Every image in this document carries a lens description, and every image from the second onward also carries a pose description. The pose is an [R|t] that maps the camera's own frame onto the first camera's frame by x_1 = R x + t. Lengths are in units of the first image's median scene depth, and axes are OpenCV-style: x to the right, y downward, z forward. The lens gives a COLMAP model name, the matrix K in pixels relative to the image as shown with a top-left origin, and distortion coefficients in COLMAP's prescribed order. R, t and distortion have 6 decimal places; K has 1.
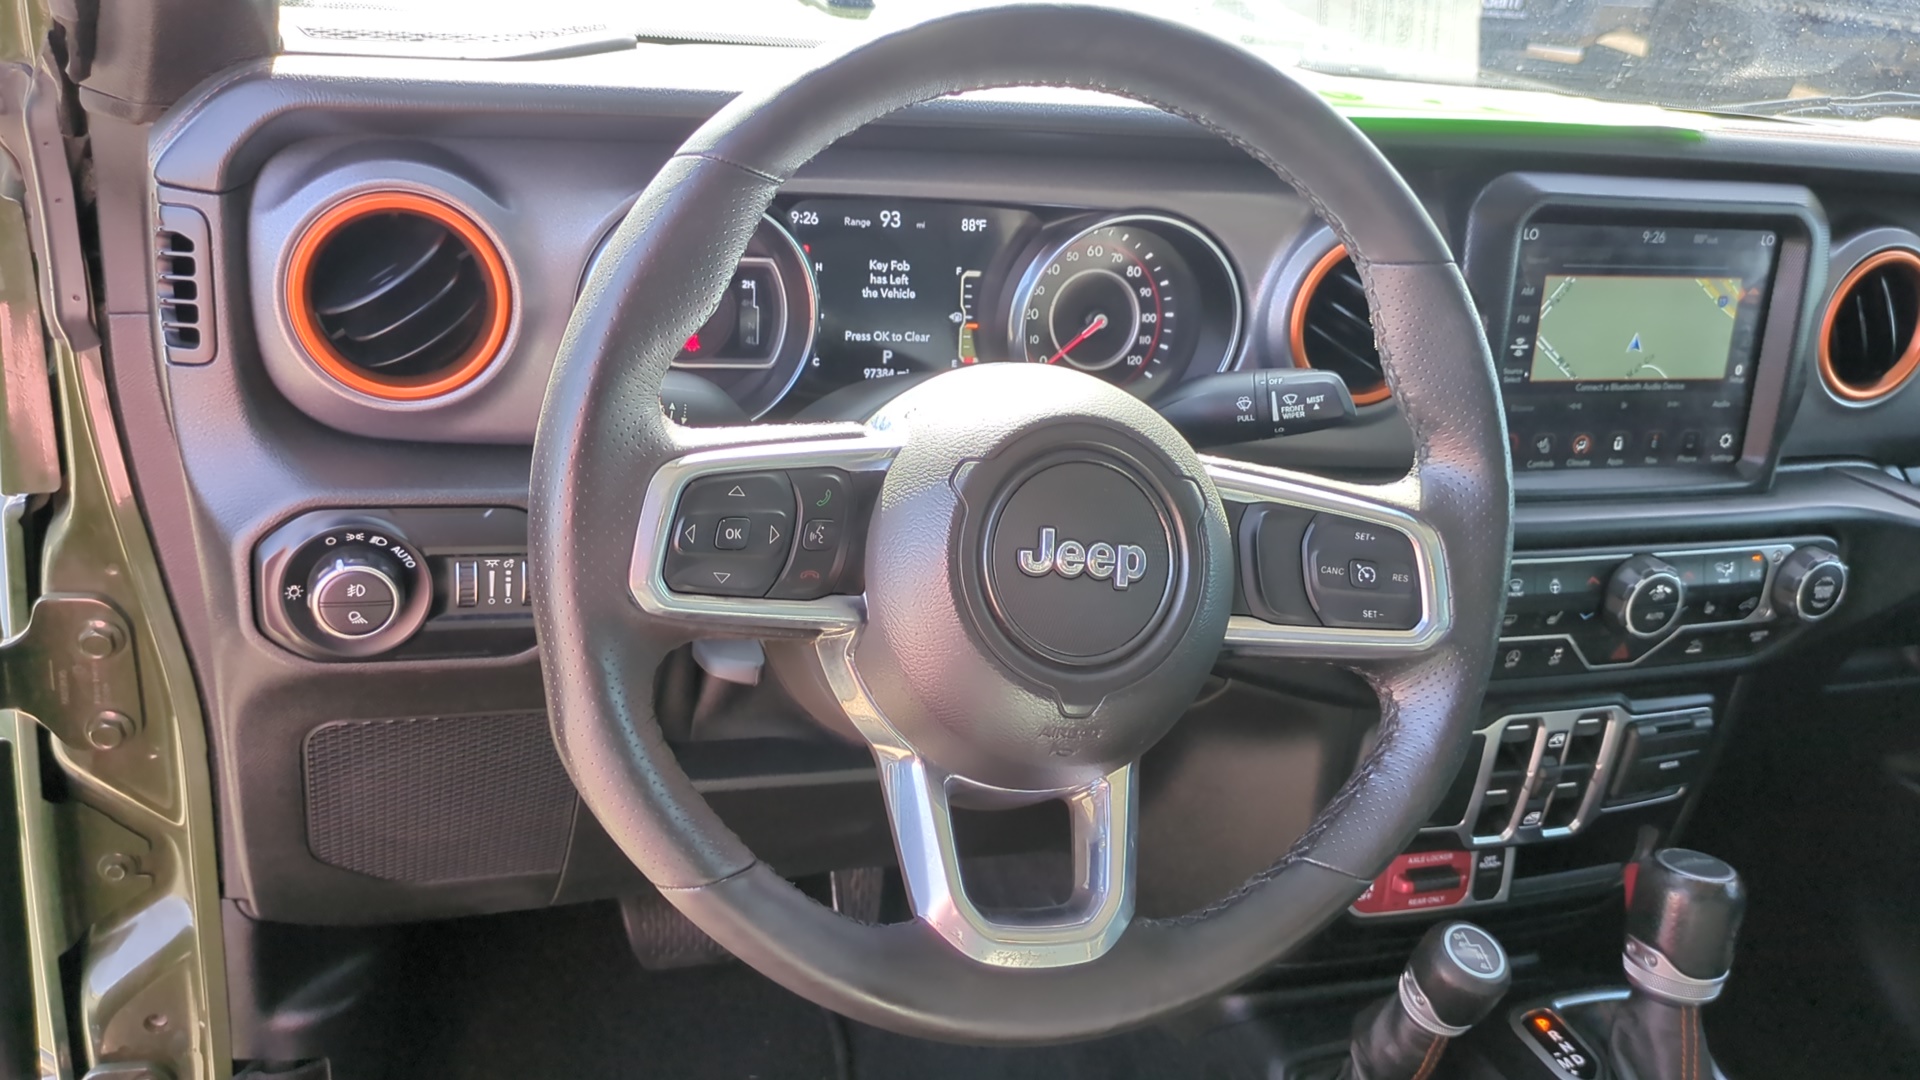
lens RADIAL K [[1642.0, 0, 954.4], [0, 1642.0, 542.6], [0, 0, 1]] dist [0.053390, -0.068383]
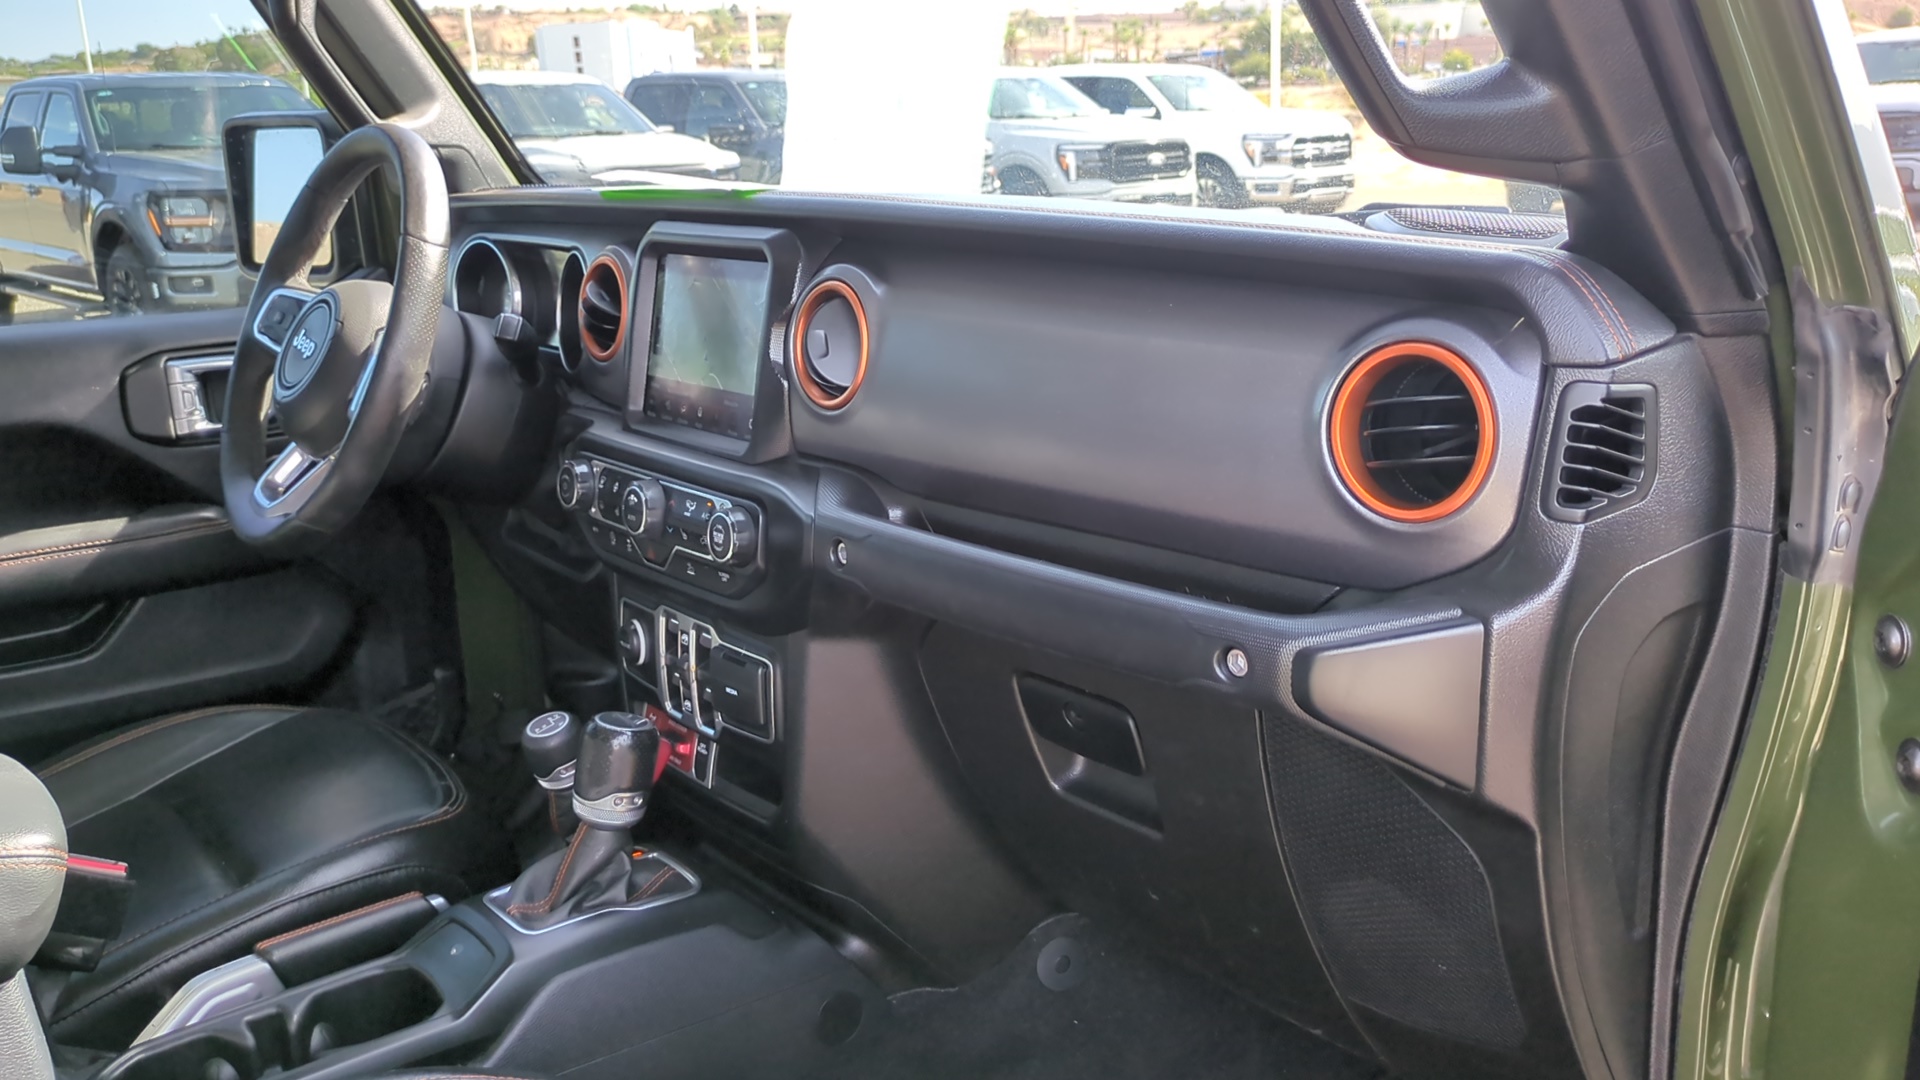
lens RADIAL K [[1642.0, 0, 976.4], [0, 1642.0, 529.0], [0, 0, 1]] dist [0.053390, -0.068383]
pose [[0.334145, 0.090180, -0.938197, 1.854089], [-0.344275, 0.938309, -0.032425, -0.002737], [0.877395, 0.333833, 0.344578, 0.790038]]
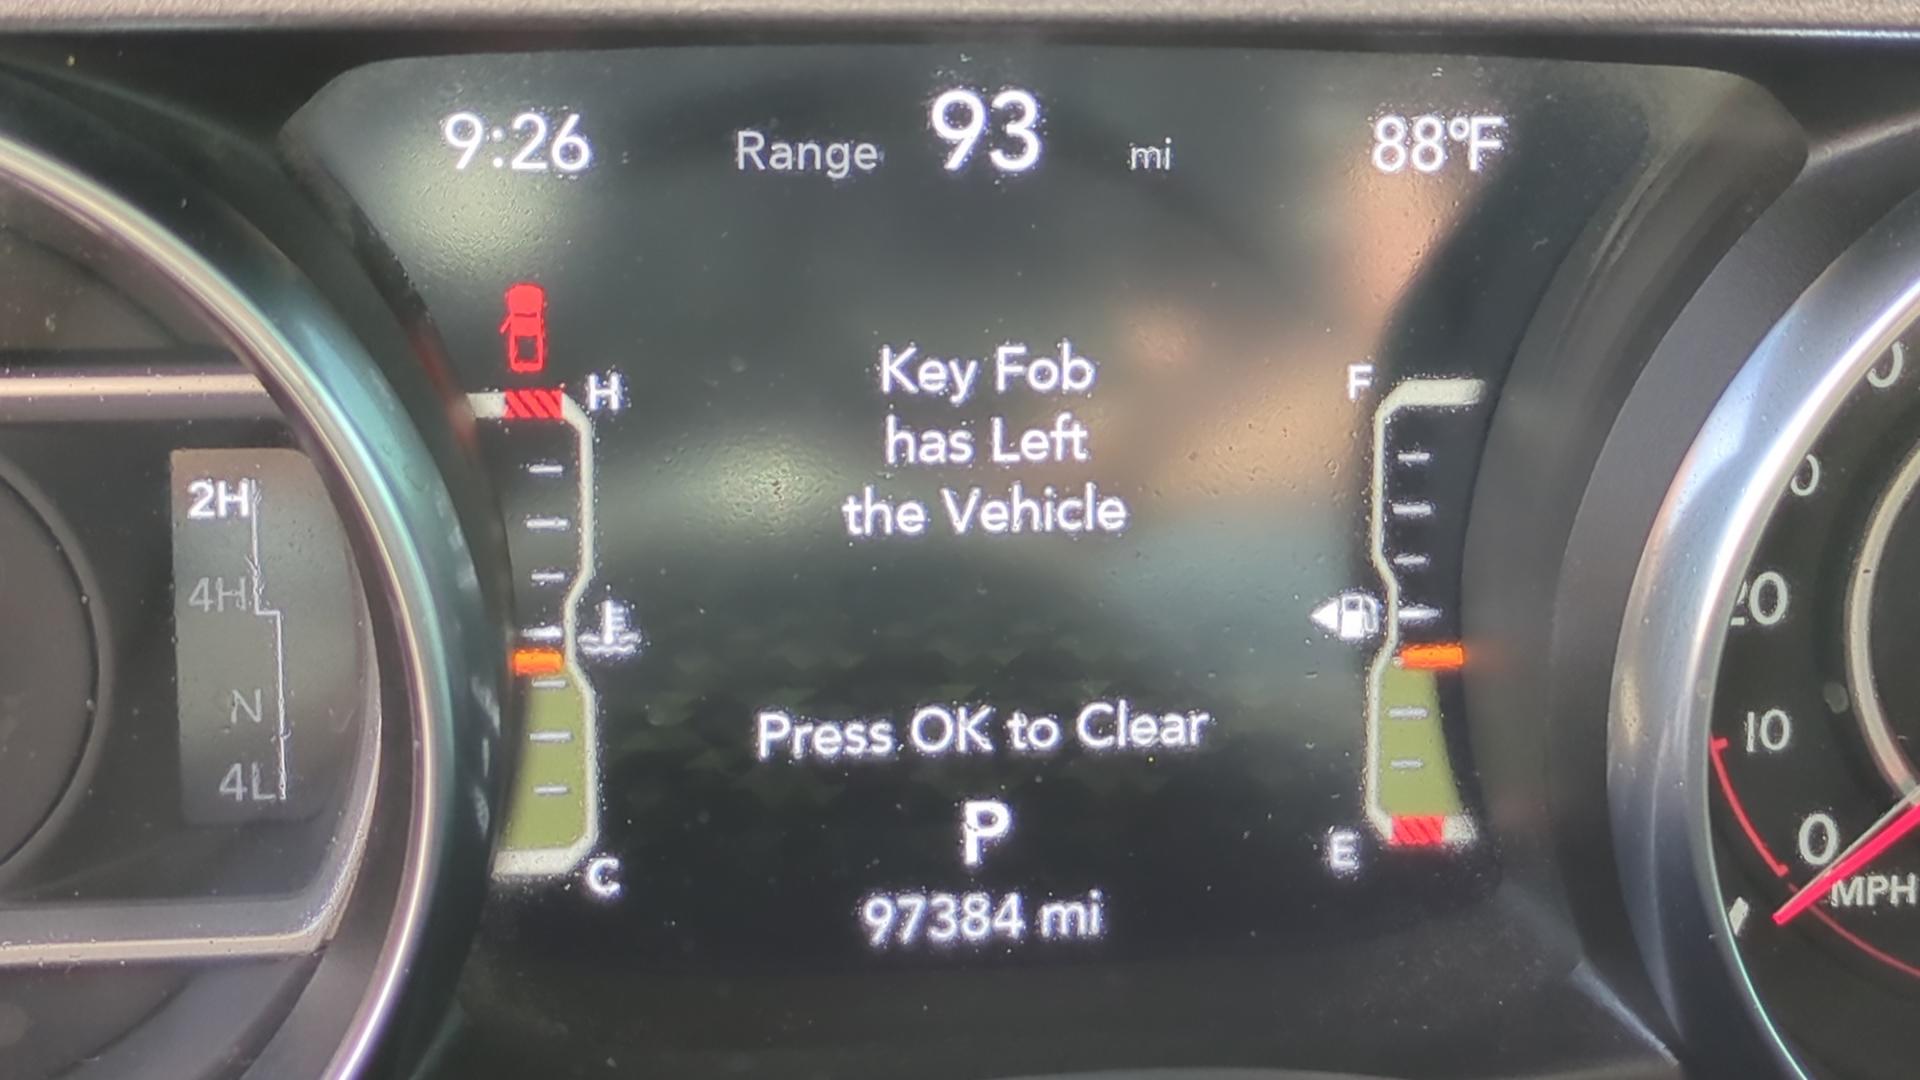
lens RADIAL K [[3291.5, 0, 963.3], [0, 3291.5, 536.4], [0, 0, 1]] dist [0.059180, 0.000000]
pose [[0.981525, -0.004629, -0.191280, 0.029781], [-0.003665, 0.999069, -0.042983, -0.125597], [0.191301, 0.042890, 0.980594, 0.590930]]
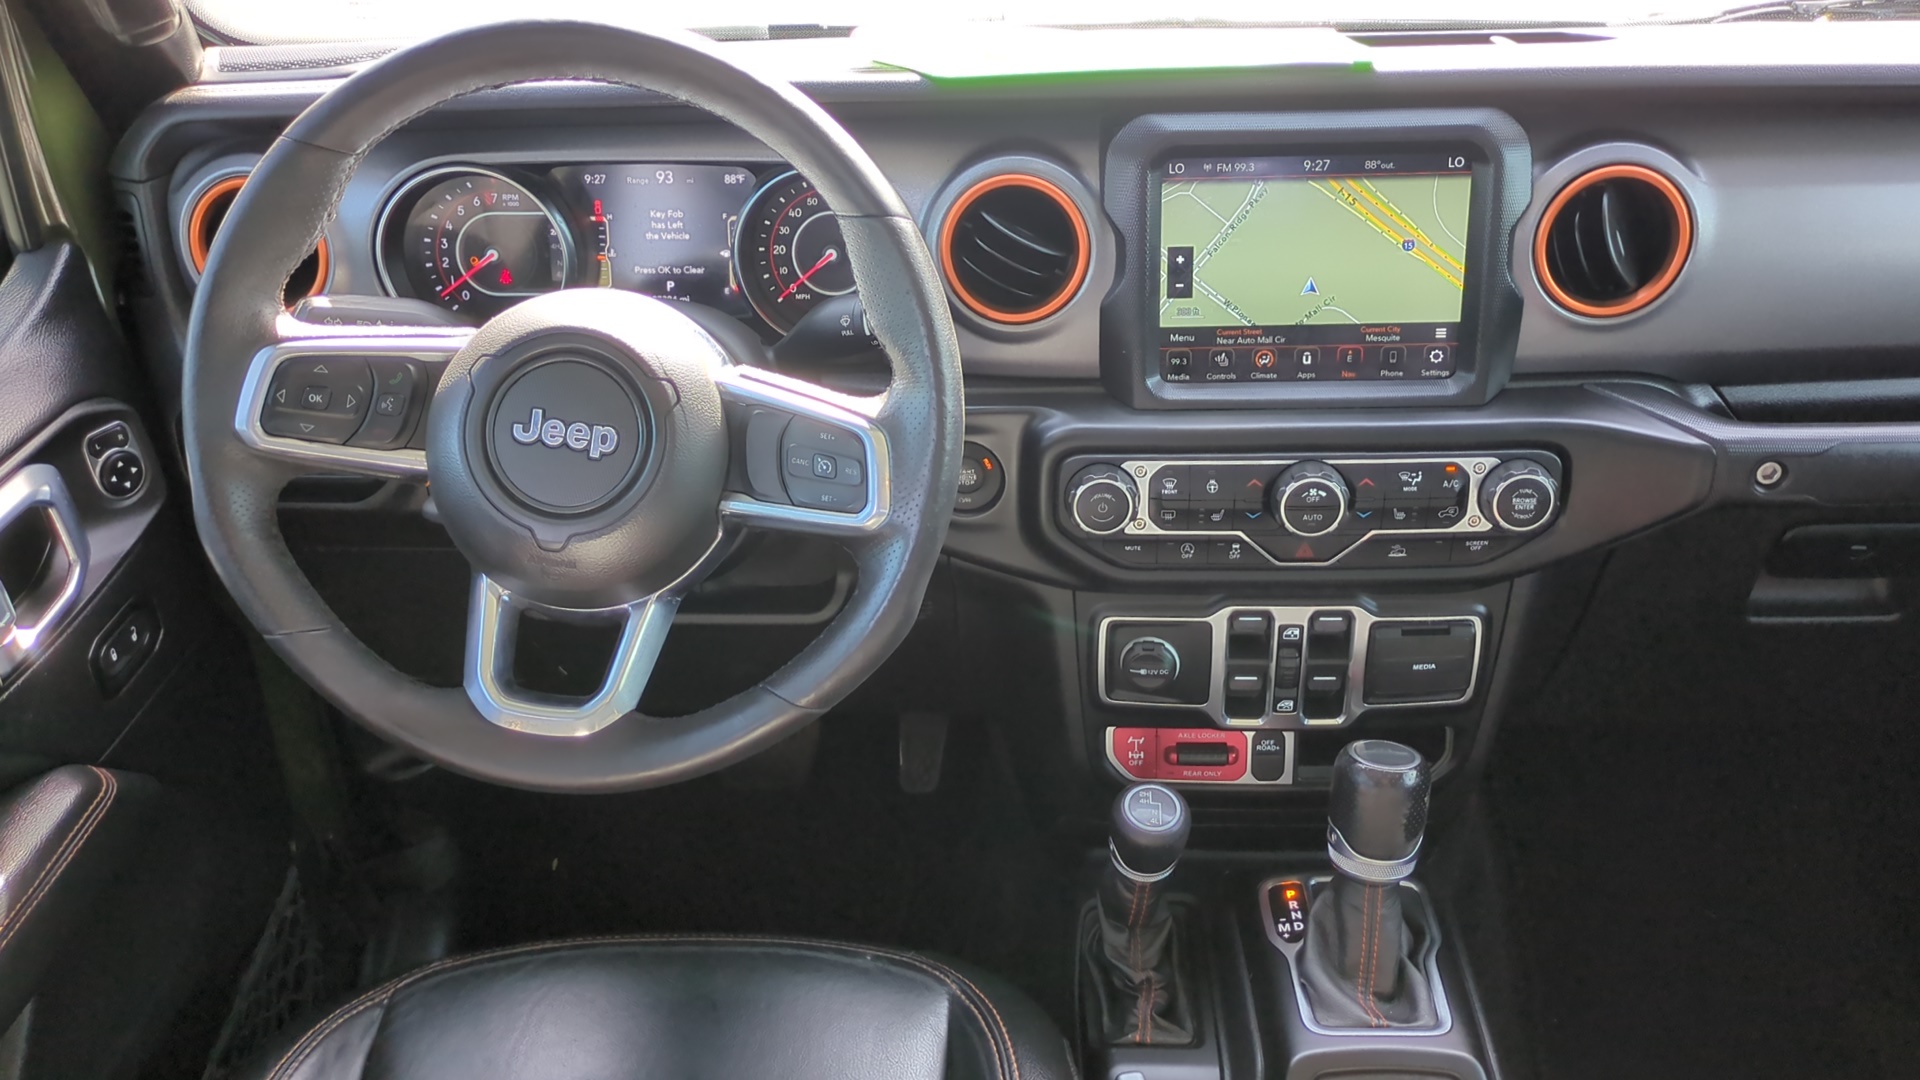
lens RADIAL K [[1642.0, 0, 960.2], [0, 1642.0, 495.3], [0, 0, 1]] dist [0.053390, -0.068383]
pose [[0.920724, 0.037447, -0.388413, 0.637299], [-0.030298, 0.999240, 0.024516, 0.010273], [0.389036, -0.010805, 0.921159, -0.082111]]
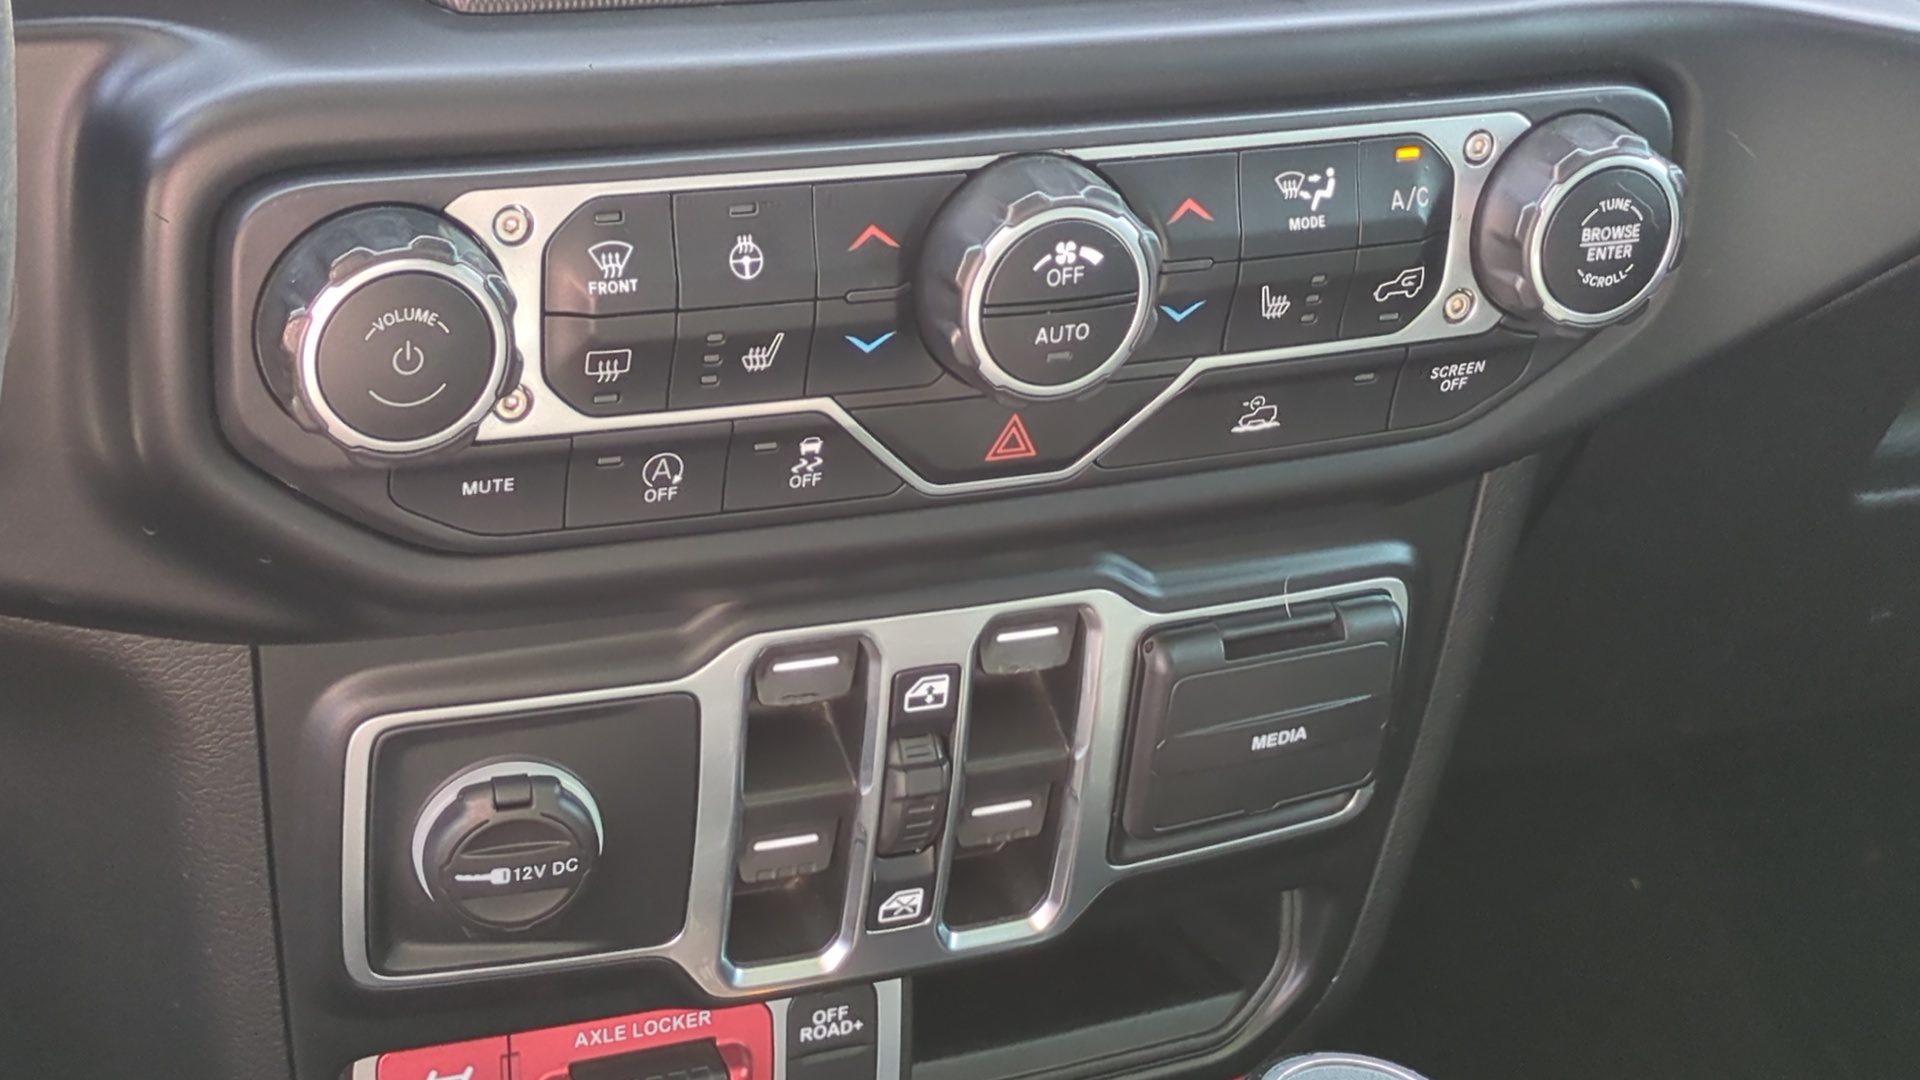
lens RADIAL K [[3331.5, 0, 972.0], [0, 3331.5, 531.0], [0, 0, 1]] dist [0.035845, 0.000000]
pose [[0.997418, -0.045942, 0.055196, 0.370078], [0.040561, 0.994657, 0.094932, 0.018935], [-0.059262, -0.092448, 0.993952, 0.319368]]
